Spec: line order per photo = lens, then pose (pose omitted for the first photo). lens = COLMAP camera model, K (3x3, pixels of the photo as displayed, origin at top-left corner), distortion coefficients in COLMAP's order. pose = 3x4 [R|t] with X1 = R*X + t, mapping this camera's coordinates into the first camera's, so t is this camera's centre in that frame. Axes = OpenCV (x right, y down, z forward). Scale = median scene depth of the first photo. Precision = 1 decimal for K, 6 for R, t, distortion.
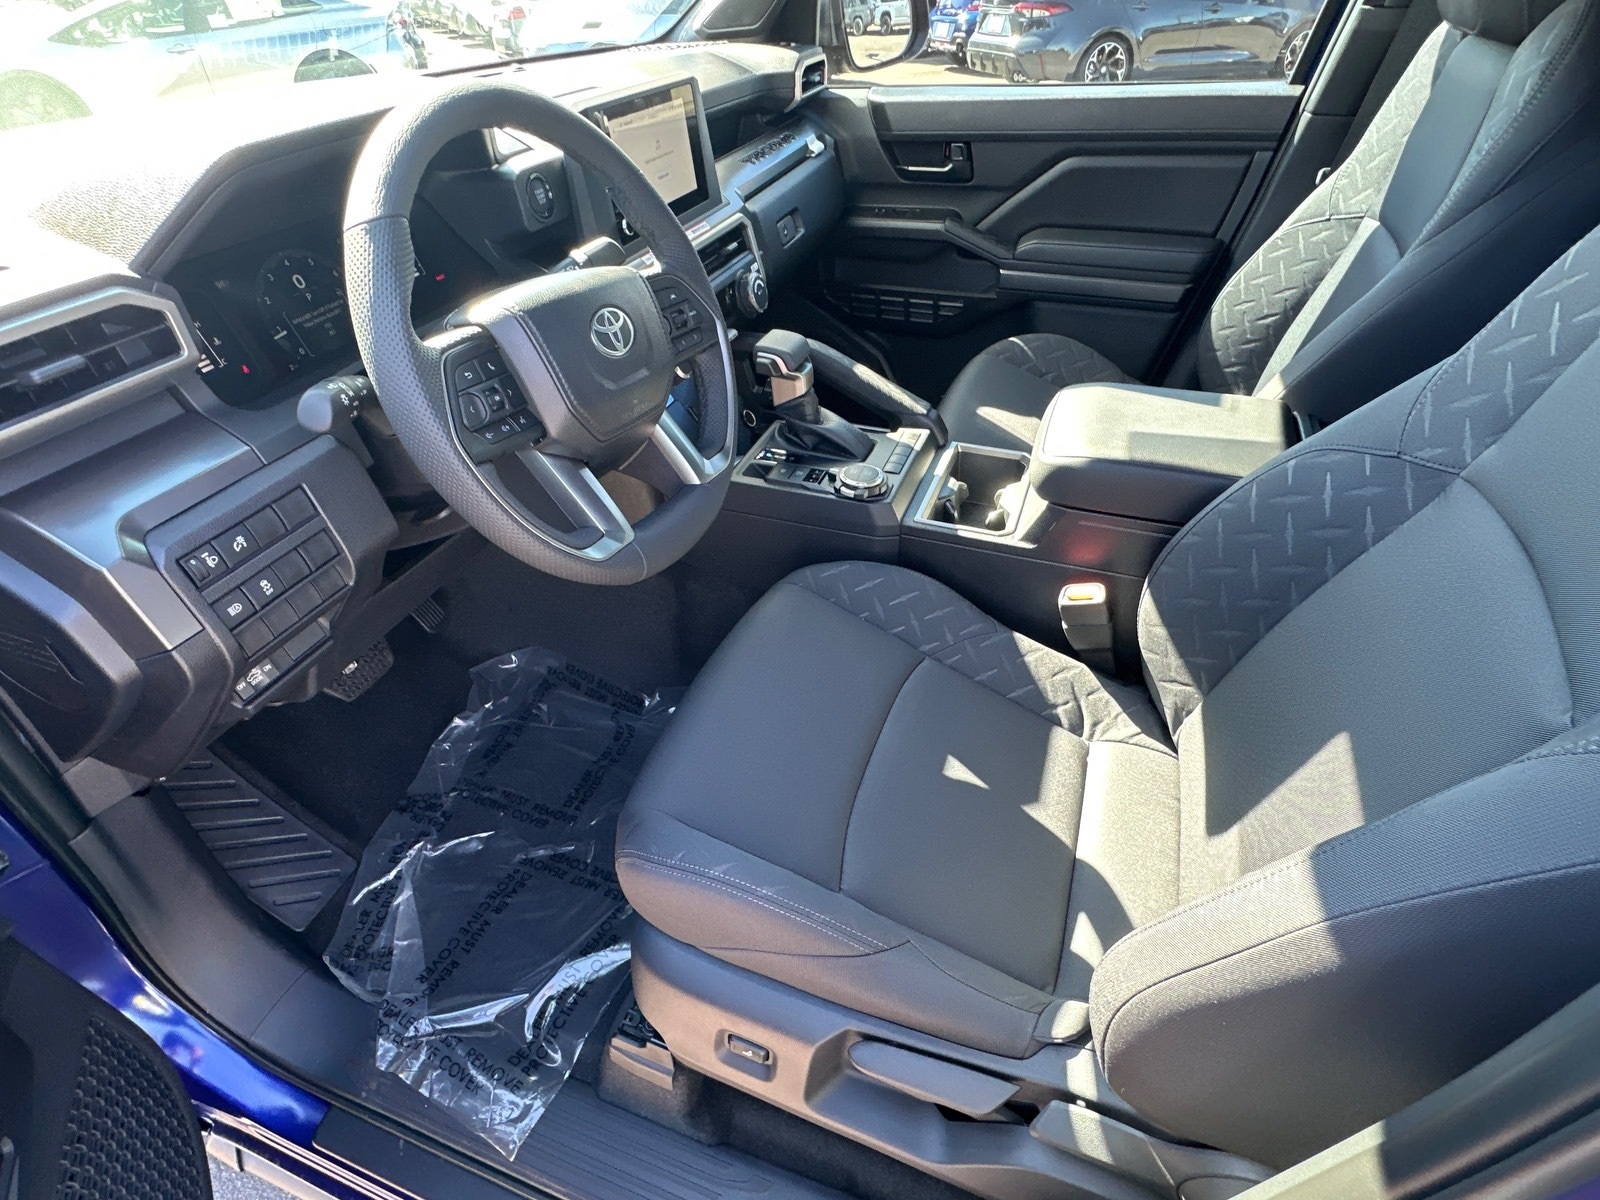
lens RADIAL K [[826.9, 0, 795.7], [0, 826.9, 607.5], [0, 0, 1]] dist [-0.010817, 0.002319]
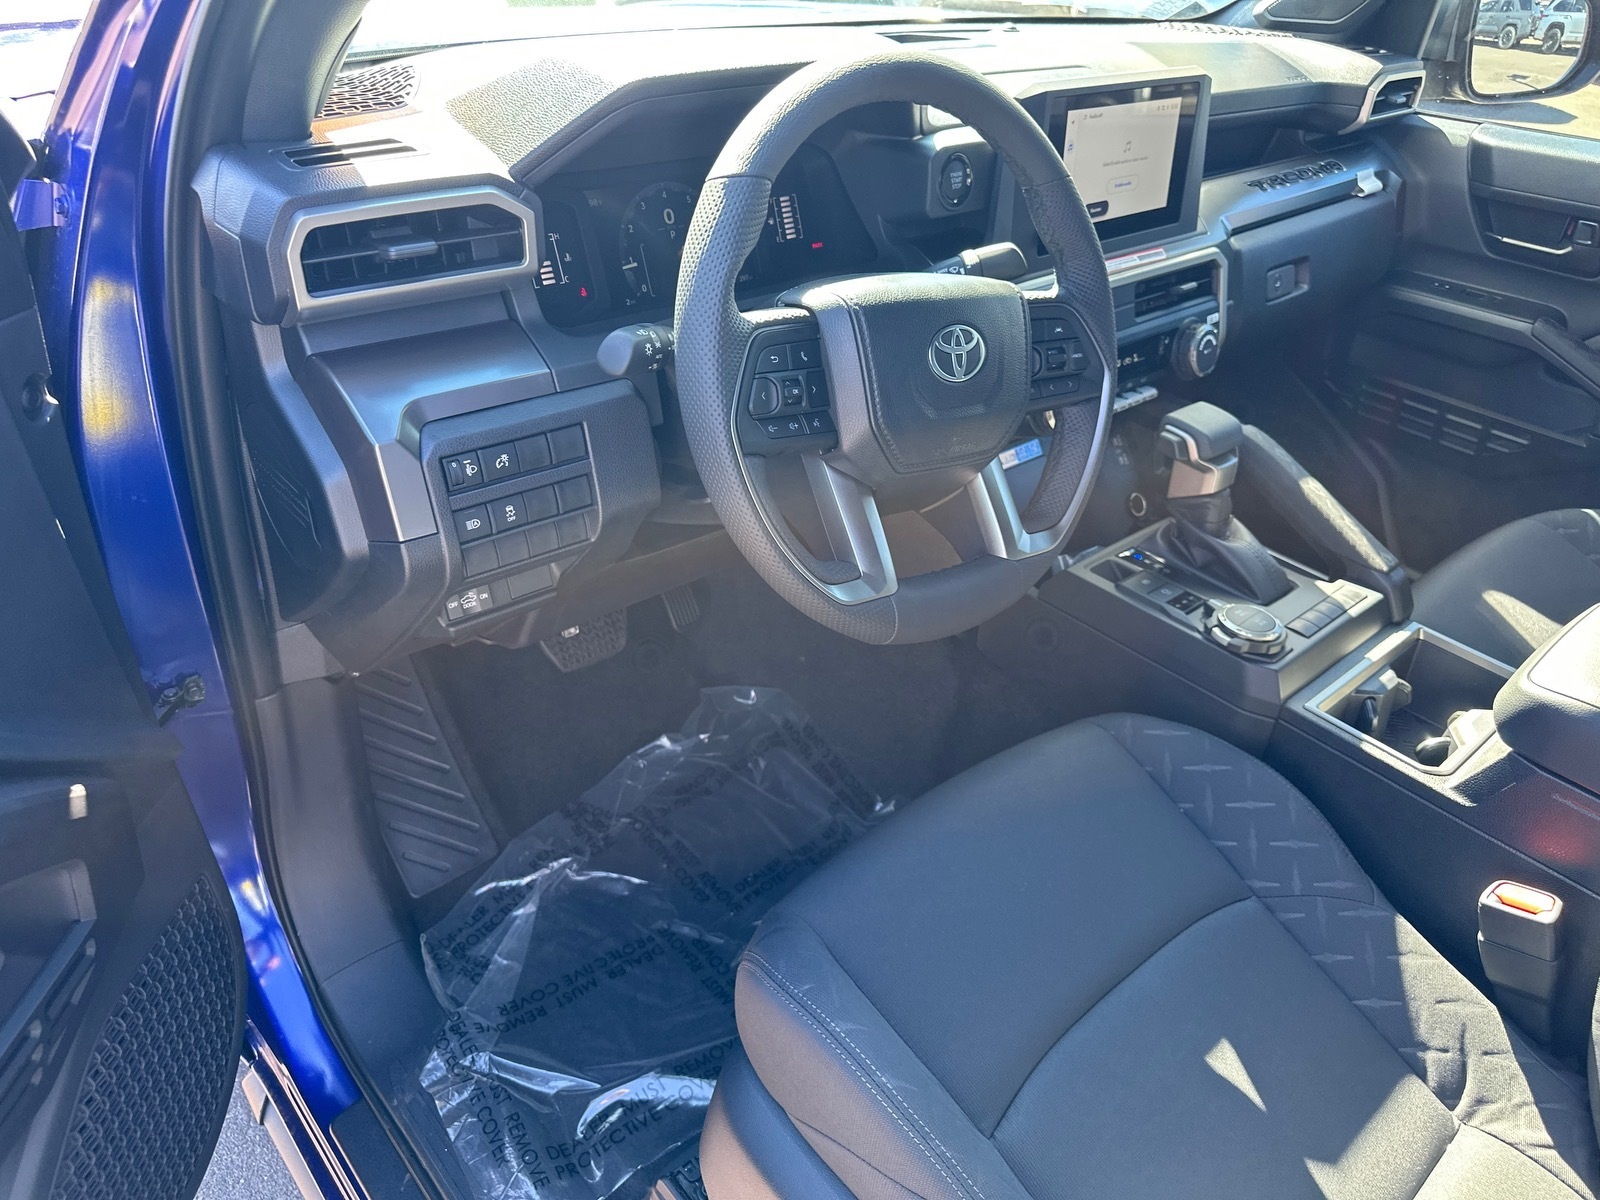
lens RADIAL K [[1127.2, 0, 807.4], [0, 1127.2, 594.7], [0, 0, 1]] dist [0.122642, -0.257220]
pose [[0.880529, 0.320645, -0.349078, 0.096876], [-0.356910, 0.933142, -0.043150, -0.002171], [0.311904, 0.162584, 0.936100, -0.064016]]
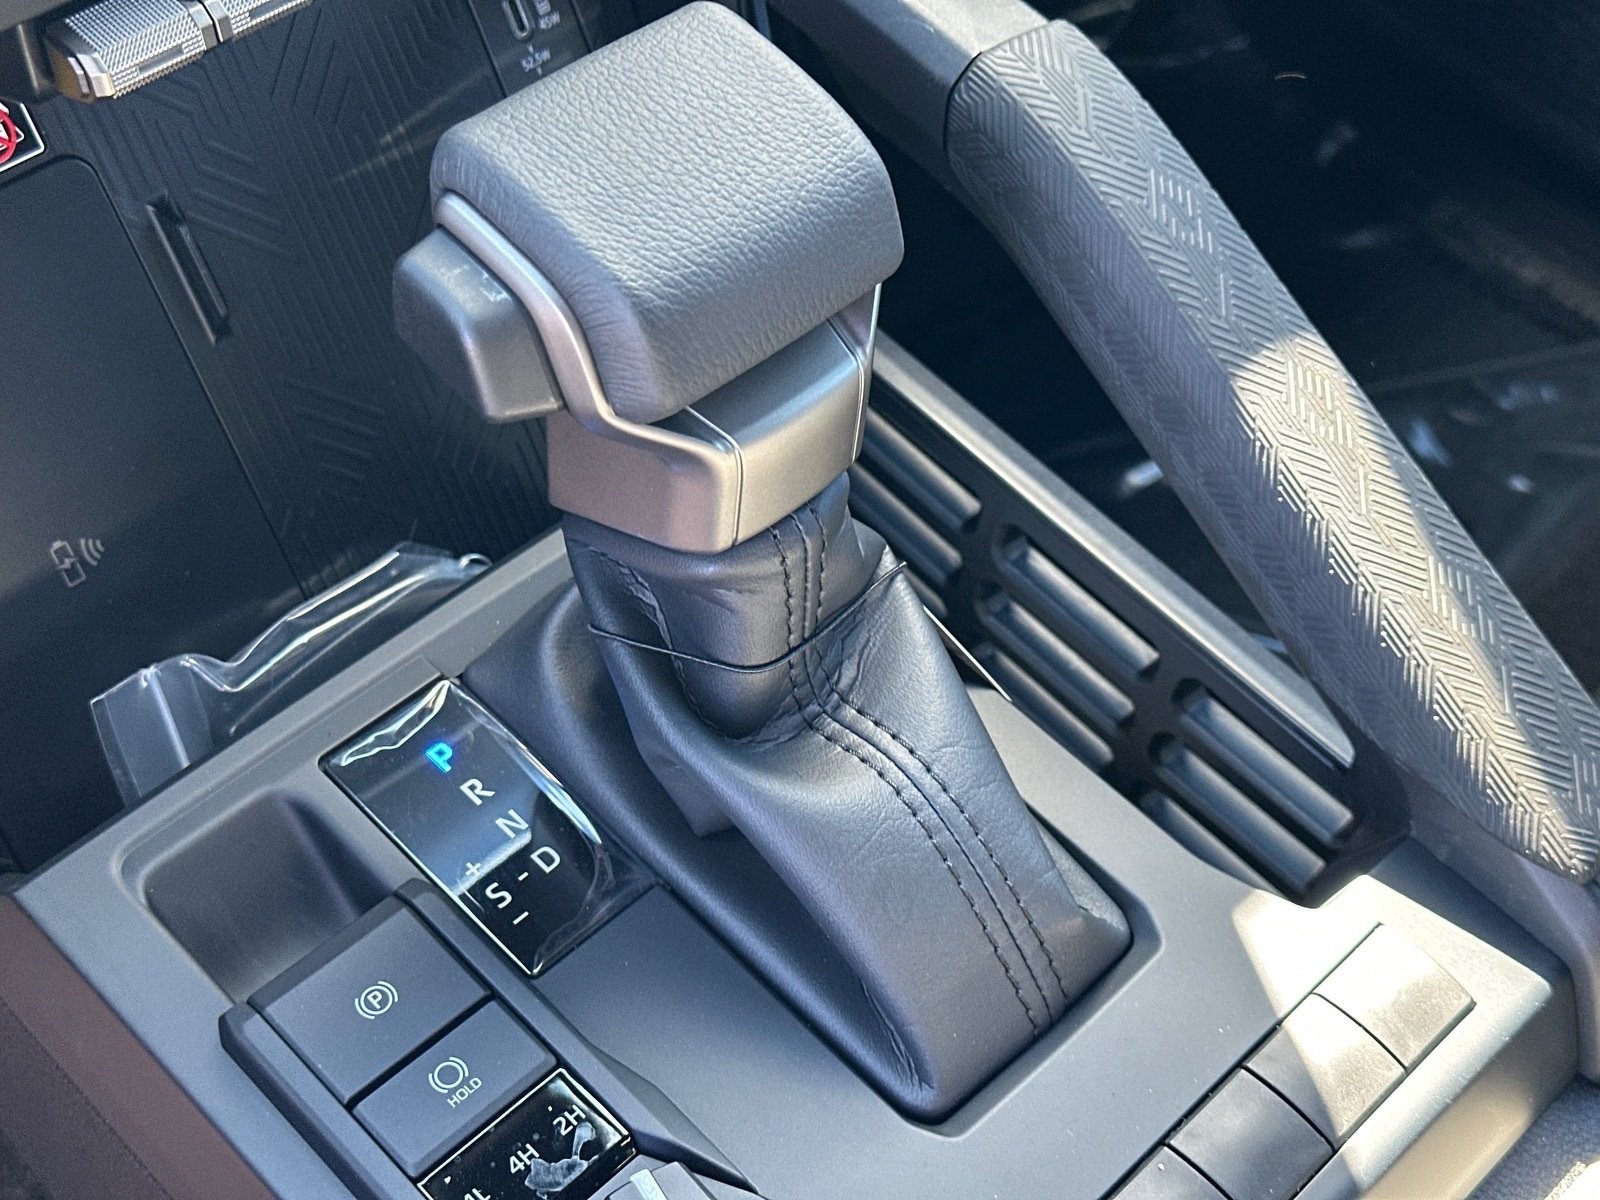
lens RADIAL K [[2240.2, 0, 795.7], [0, 2240.2, 498.7], [0, 0, 1]] dist [0.039676, -0.085996]
pose [[0.897733, 0.397149, -0.190650, 0.114813], [-0.341439, 0.900722, 0.268550, -0.472570], [0.278377, -0.175991, 0.944210, 0.823658]]
